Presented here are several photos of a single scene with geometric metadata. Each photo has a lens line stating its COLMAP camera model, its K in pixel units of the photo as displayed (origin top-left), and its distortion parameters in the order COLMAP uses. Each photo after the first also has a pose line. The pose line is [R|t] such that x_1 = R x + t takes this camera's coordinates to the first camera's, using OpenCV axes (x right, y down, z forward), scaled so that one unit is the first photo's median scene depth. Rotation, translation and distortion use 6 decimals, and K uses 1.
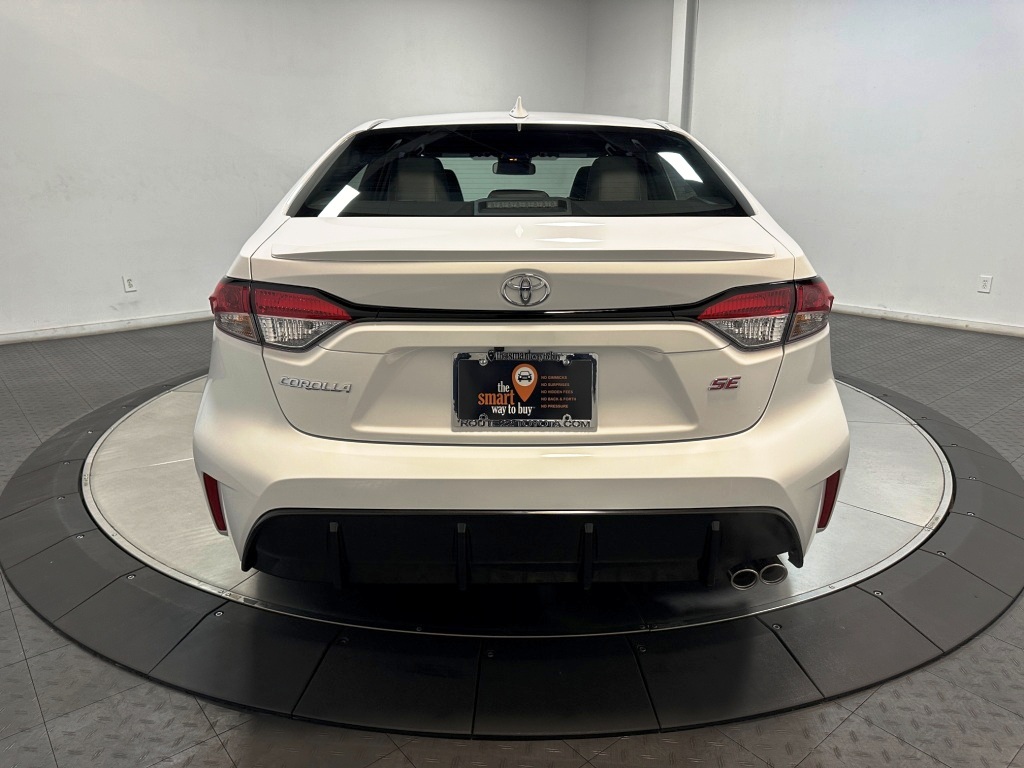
lens RADIAL K [[714.6, 0, 514.2], [0, 714.6, 383.7], [0, 0, 1]] dist [0.008225, -0.019979]
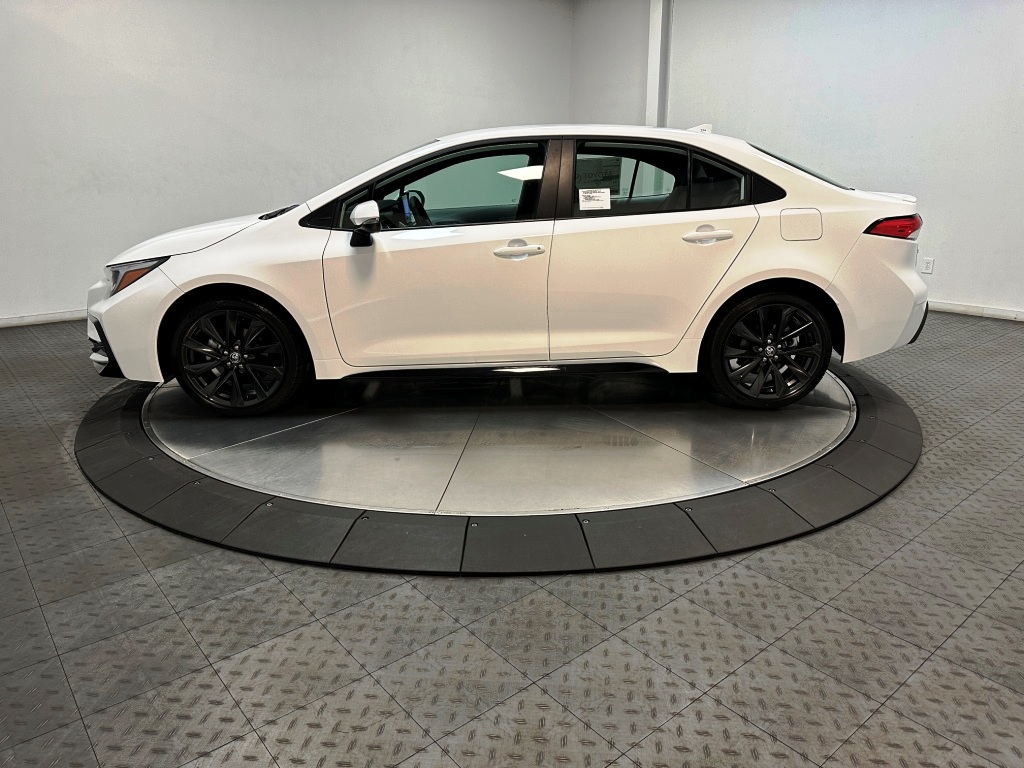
lens RADIAL K [[714.6, 0, 507.2], [0, 714.6, 385.6], [0, 0, 1]] dist [0.008225, -0.019979]
pose [[0.999989, -0.003650, -0.003101, 0.028163], [0.003684, 0.999932, 0.011076, 0.078522], [0.003060, -0.011087, 0.999934, -0.277755]]
